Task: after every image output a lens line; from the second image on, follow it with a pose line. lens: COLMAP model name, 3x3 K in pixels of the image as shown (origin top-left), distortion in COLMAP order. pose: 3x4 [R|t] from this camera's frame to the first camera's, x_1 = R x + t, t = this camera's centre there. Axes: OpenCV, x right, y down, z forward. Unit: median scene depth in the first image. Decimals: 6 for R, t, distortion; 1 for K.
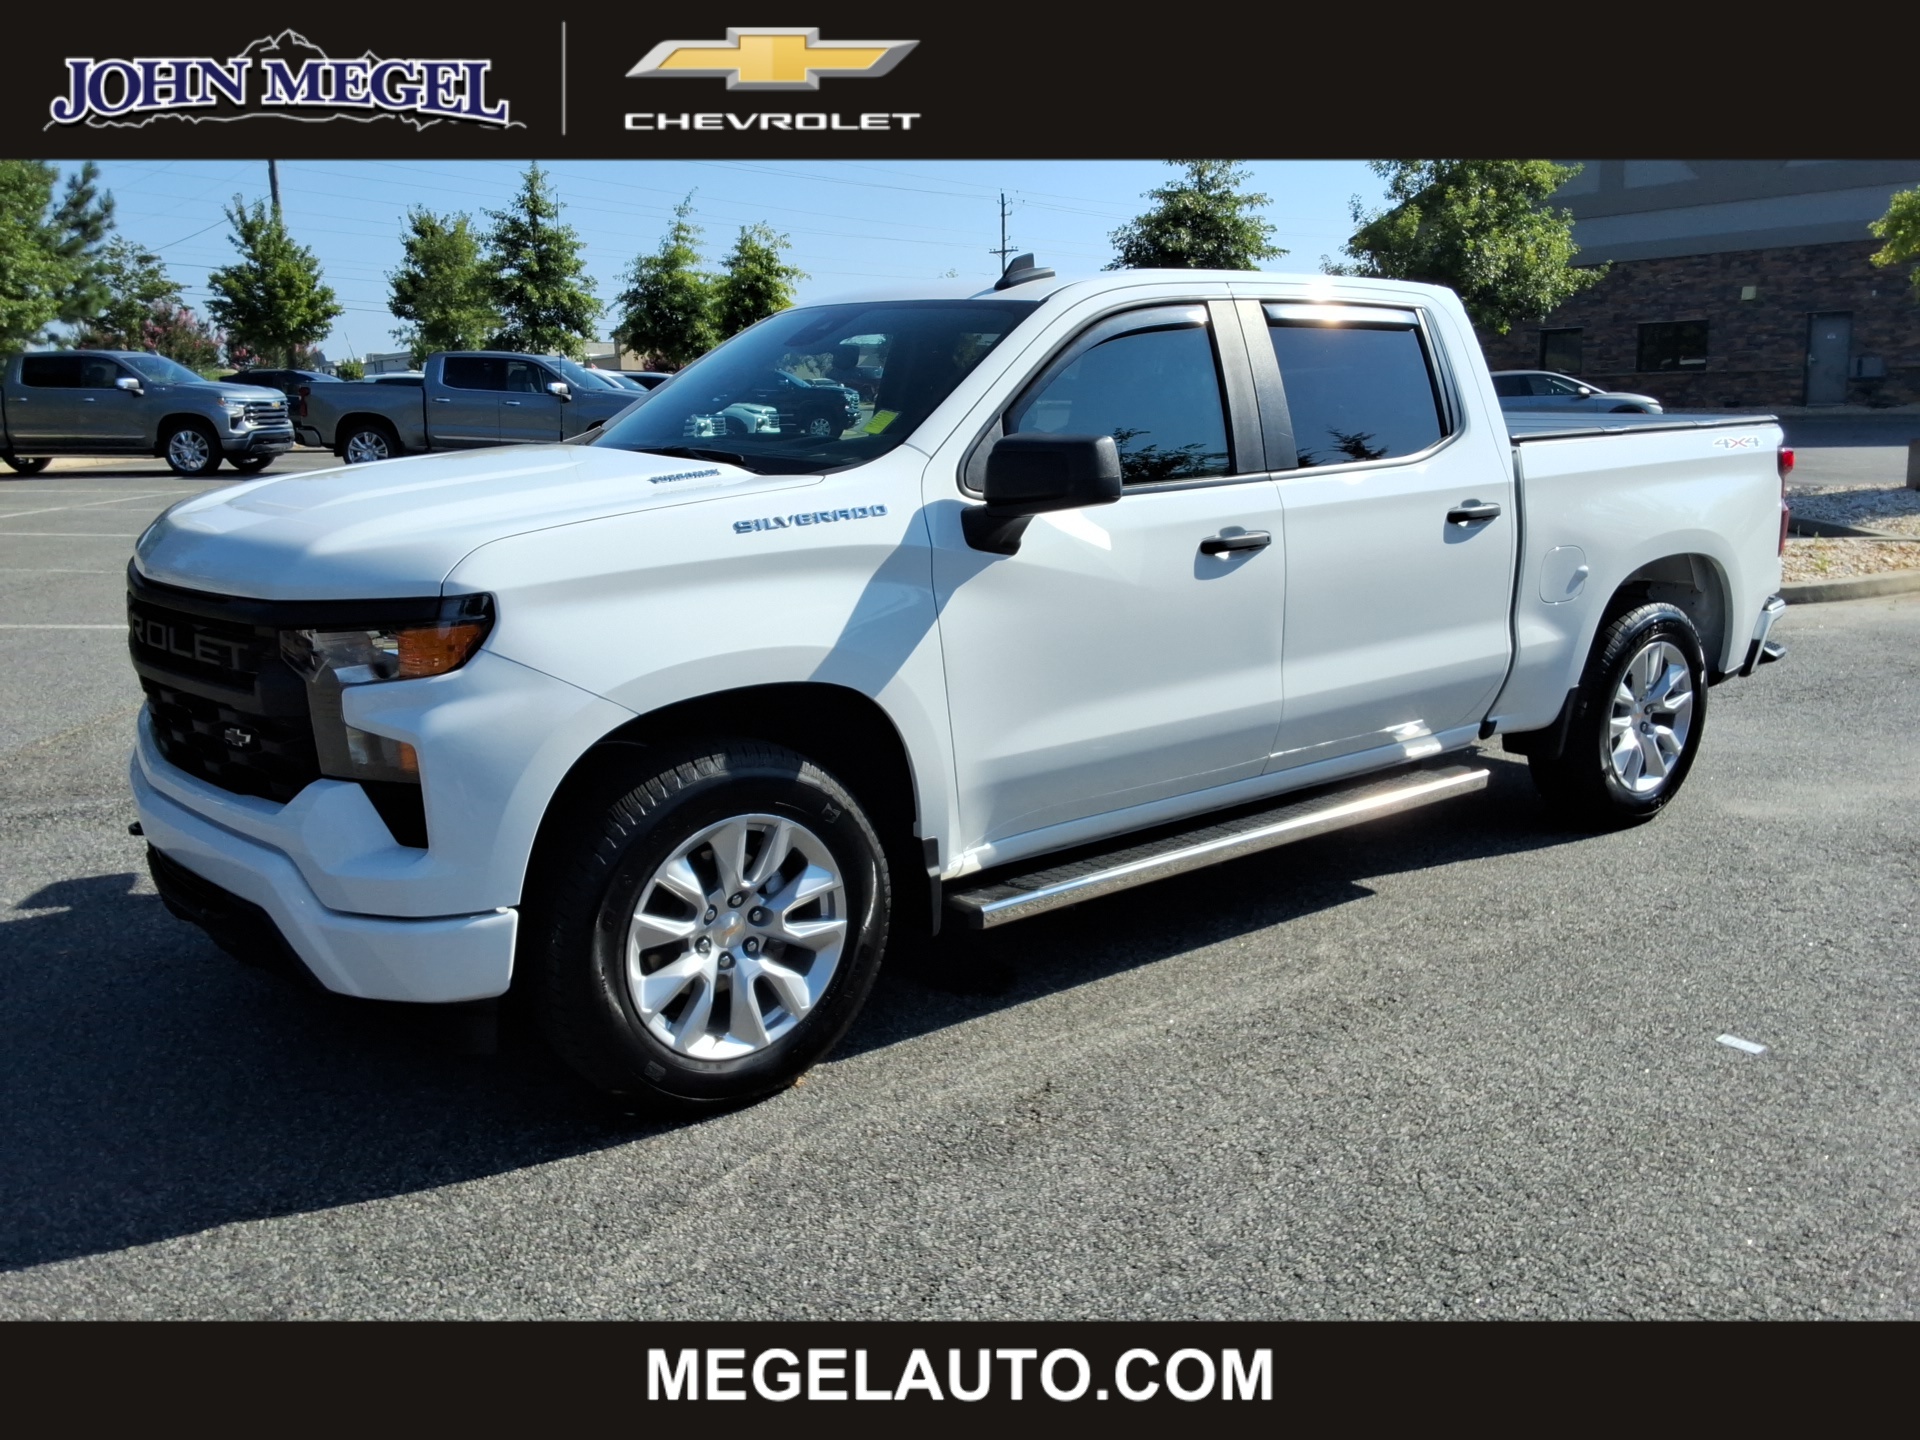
lens RADIAL K [[1564.1, 0, 998.4], [0, 1564.1, 722.0], [0, 0, 1]] dist [0.121399, -0.206206]
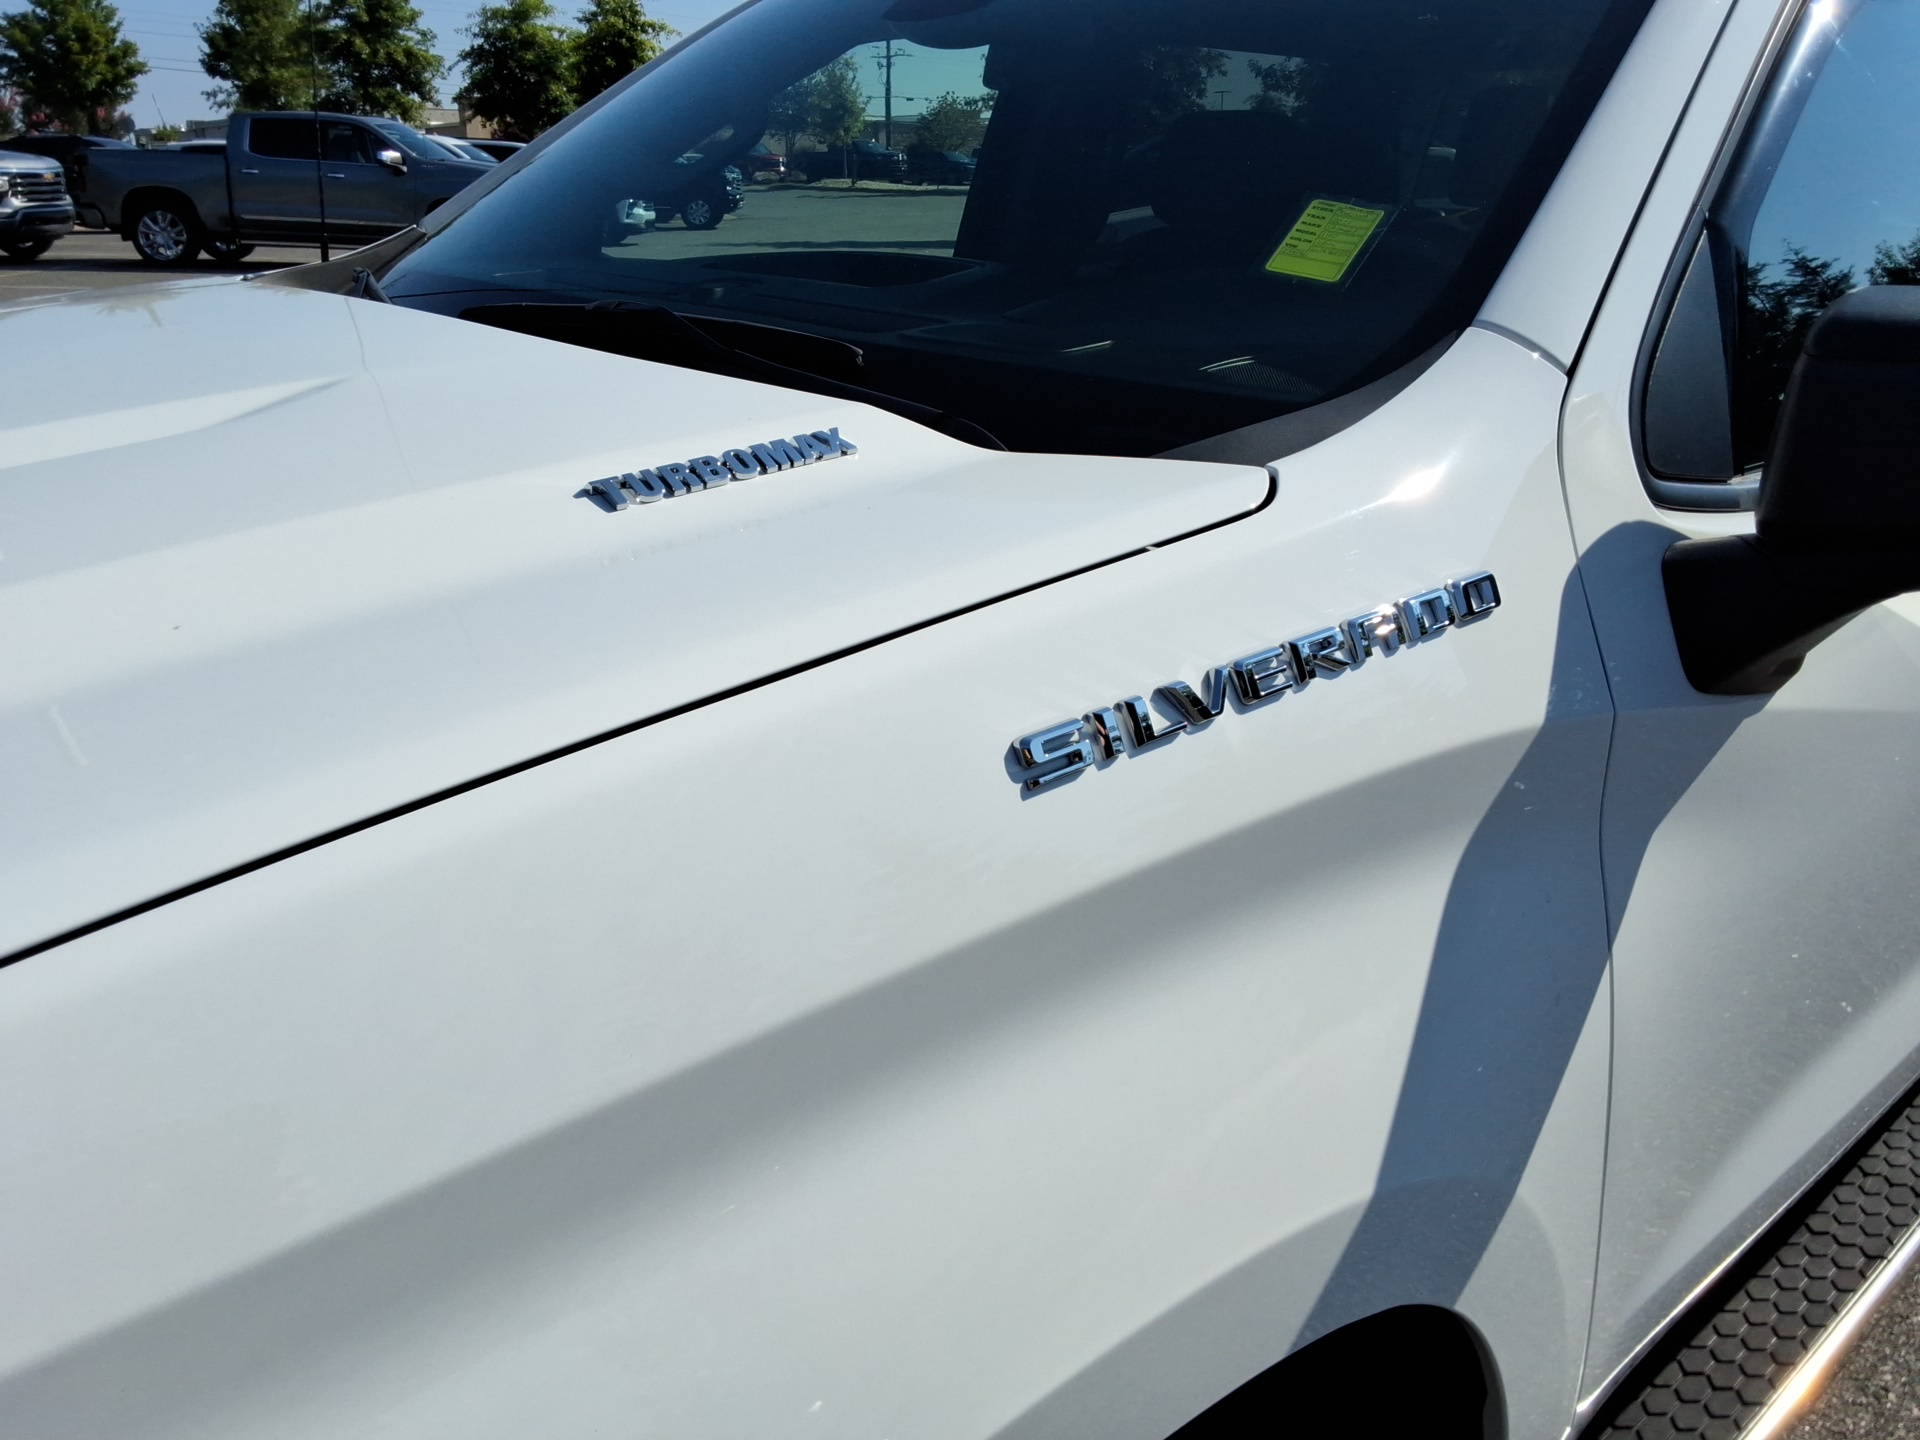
lens RADIAL K [[1562.0, 0, 977.3], [0, 1562.0, 695.3], [0, 0, 1]] dist [0.118037, -0.180994]
pose [[0.997779, -0.008363, 0.066082, -0.025566], [0.000893, 0.993677, 0.112271, -0.021588], [-0.066603, -0.111962, 0.991478, 0.108076]]
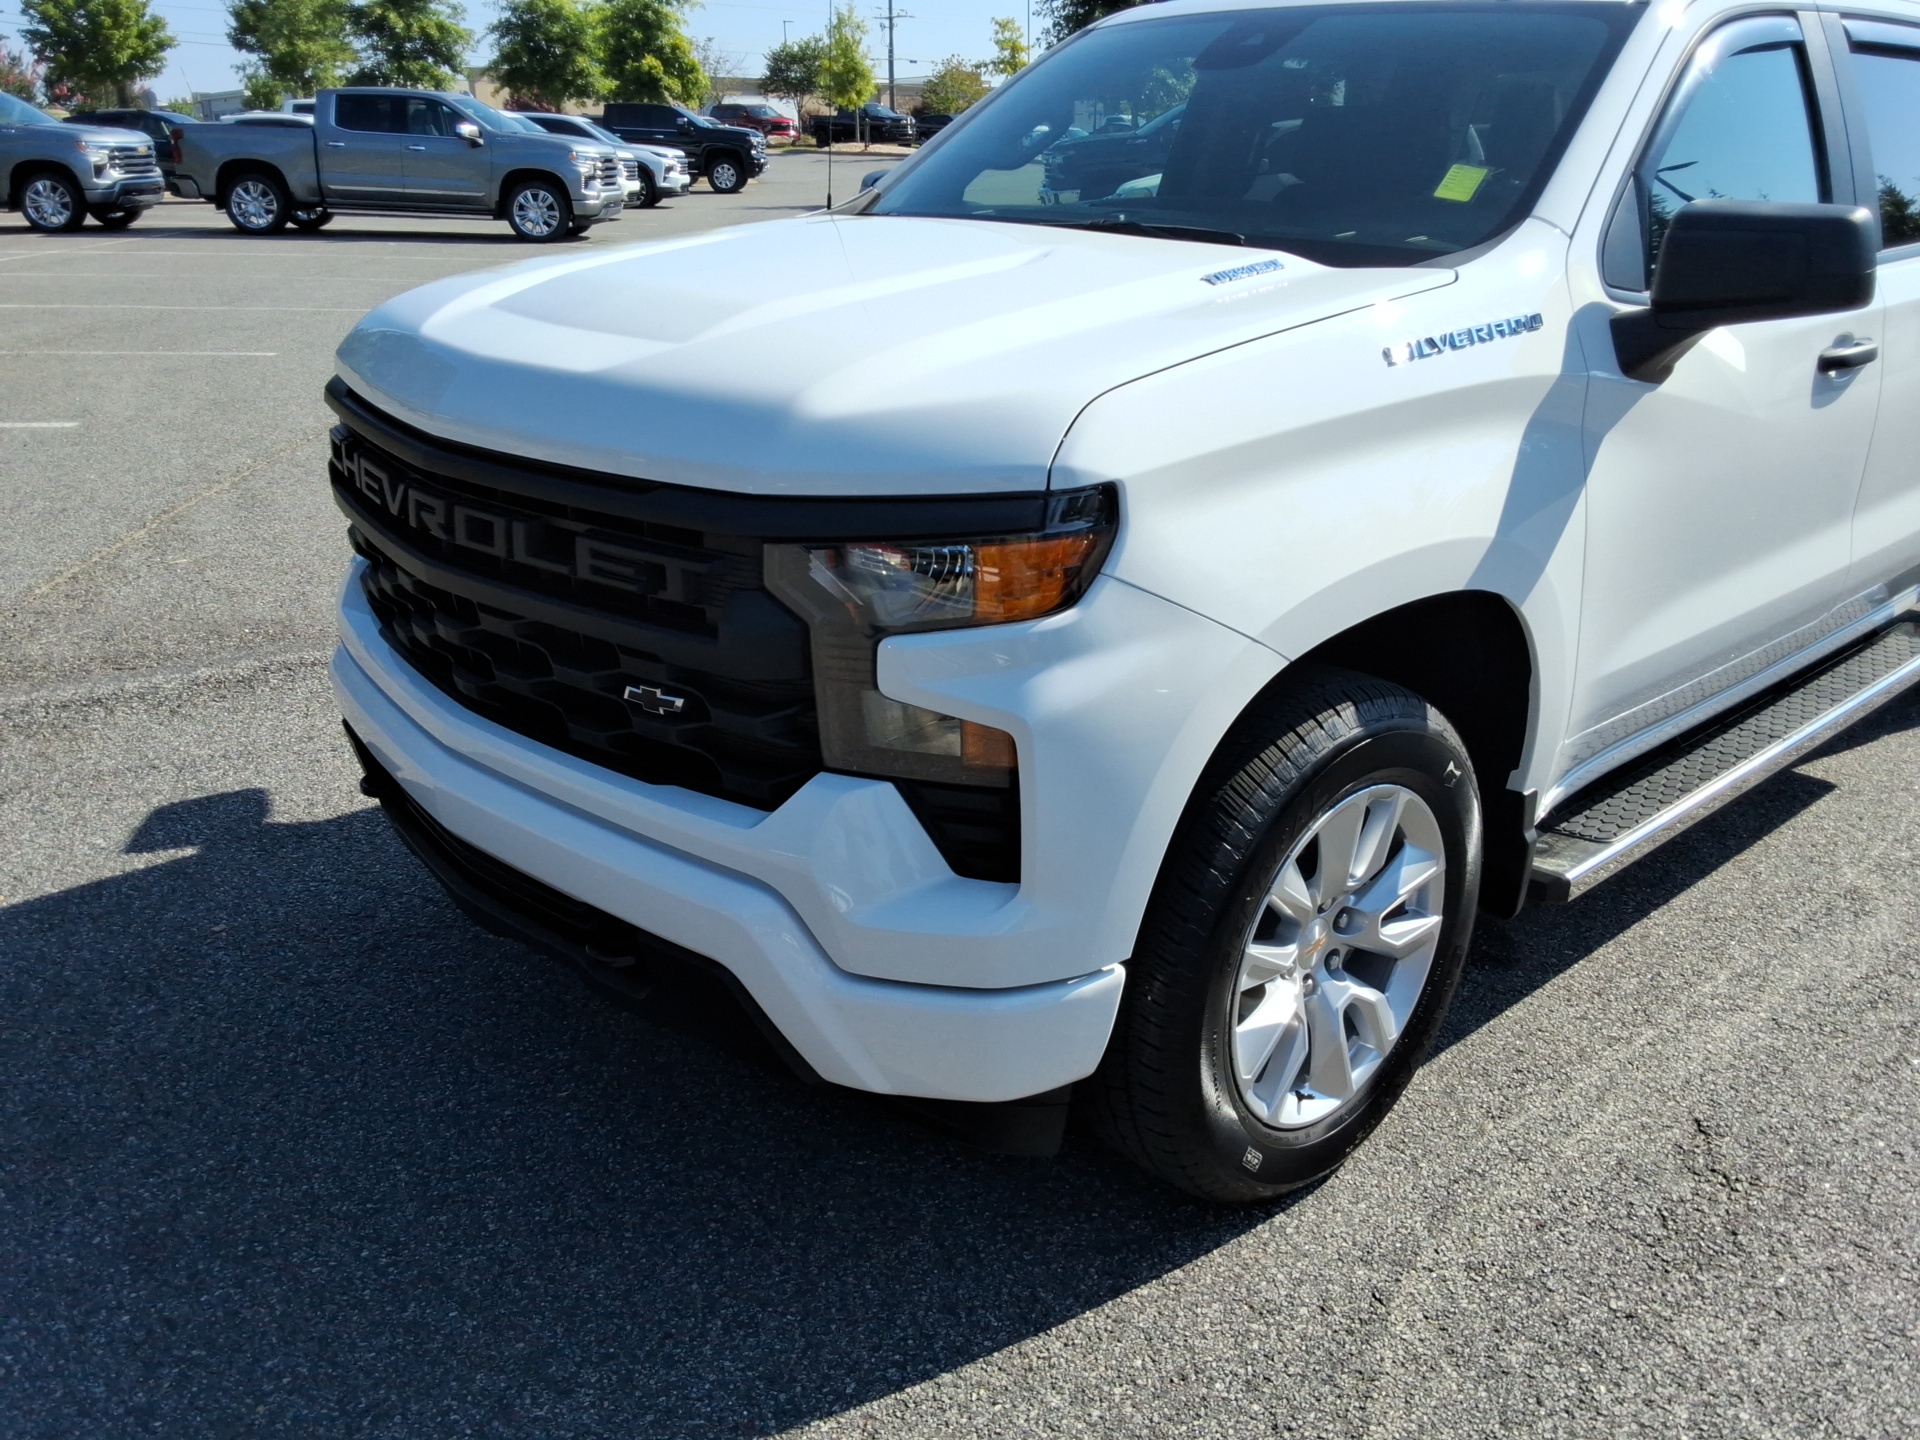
lens RADIAL K [[1562.0, 0, 977.3], [0, 1562.0, 695.3], [0, 0, 1]] dist [0.118037, -0.180994]
pose [[0.997602, -0.016727, 0.067163, -0.052081], [0.007794, 0.991336, 0.131115, -0.009921], [-0.068774, -0.130278, 0.989089, 0.048226]]
